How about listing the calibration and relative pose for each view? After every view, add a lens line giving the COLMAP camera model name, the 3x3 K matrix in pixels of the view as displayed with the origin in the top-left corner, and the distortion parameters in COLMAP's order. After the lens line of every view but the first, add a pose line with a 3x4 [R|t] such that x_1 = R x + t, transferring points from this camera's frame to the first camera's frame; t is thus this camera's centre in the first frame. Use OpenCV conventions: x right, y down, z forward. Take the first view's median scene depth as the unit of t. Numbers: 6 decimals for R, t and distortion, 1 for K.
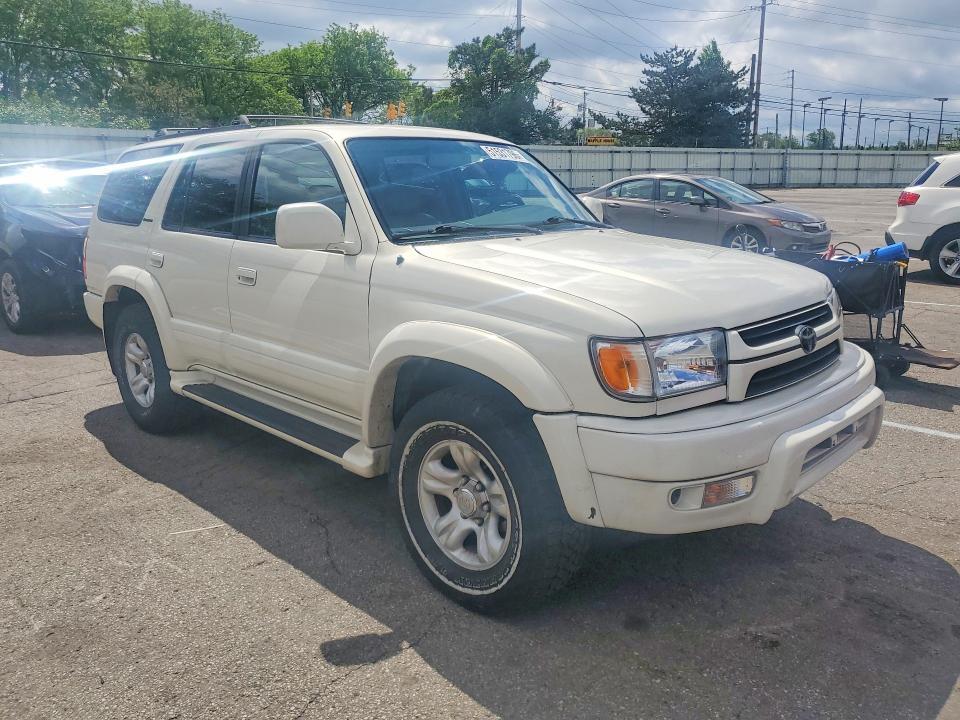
lens RADIAL K [[754.6, 0, 480.0], [0, 754.6, 360.0], [0, 0, 1]] dist [0.007495, 0.005247]
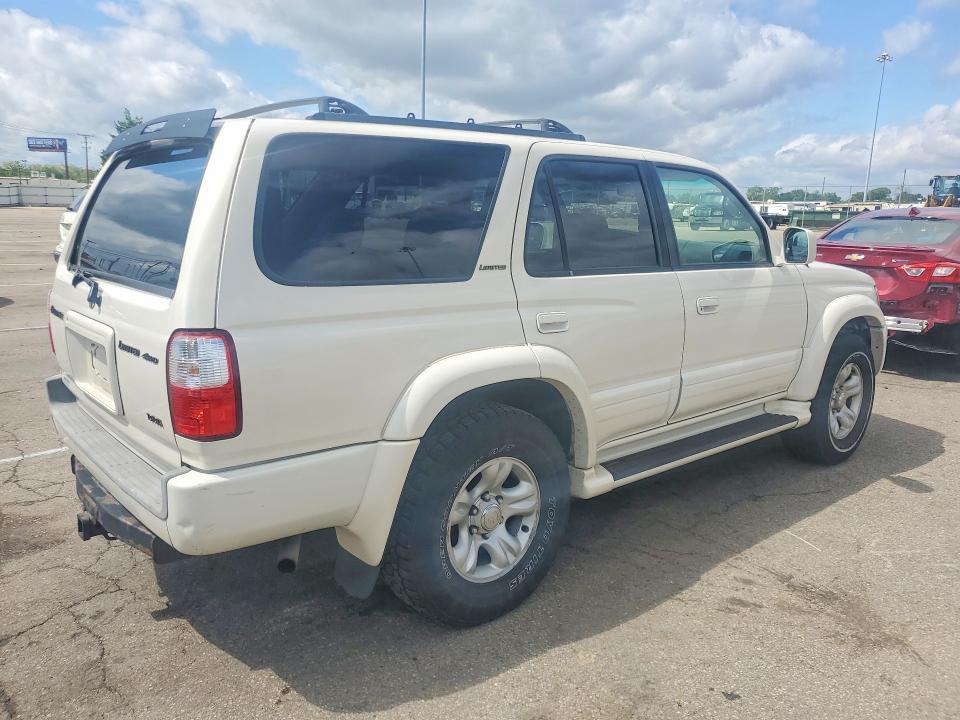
lens RADIAL K [[754.6, 0, 480.0], [0, 754.6, 360.0], [0, 0, 1]] dist [0.007495, 0.005247]
pose [[0.076221, -0.202855, 0.976238, -1.309589], [0.203737, 0.961597, 0.183906, -0.285759], [-0.976054, 0.184879, 0.114623, 1.204600]]
